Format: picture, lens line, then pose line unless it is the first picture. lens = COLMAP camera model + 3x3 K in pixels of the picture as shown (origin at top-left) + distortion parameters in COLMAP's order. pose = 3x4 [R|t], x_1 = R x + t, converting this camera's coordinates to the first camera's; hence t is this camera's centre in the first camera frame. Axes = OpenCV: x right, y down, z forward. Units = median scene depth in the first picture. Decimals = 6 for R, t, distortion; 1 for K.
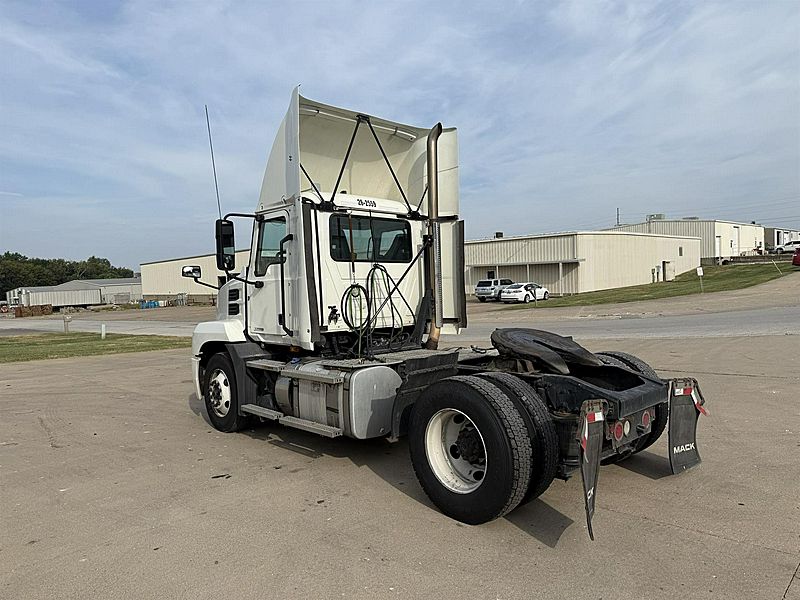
lens RADIAL K [[644.7, 0, 400.0], [0, 644.7, 300.0], [0, 0, 1]] dist [0.006501, 0.001455]
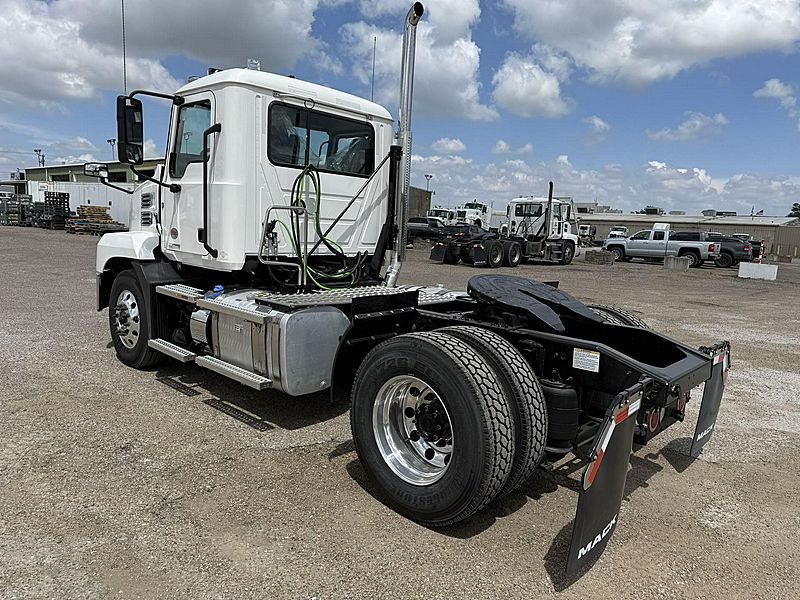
lens RADIAL K [[508.4, 0, 400.0], [0, 508.4, 300.0], [0, 0, 1]] dist [0.003414, 0.000393]
pose [[0.994765, 0.067358, 0.076846, 0.014157], [-0.076638, 0.989191, 0.125011, 0.011913], [-0.067595, -0.130246, 0.989175, 0.359244]]
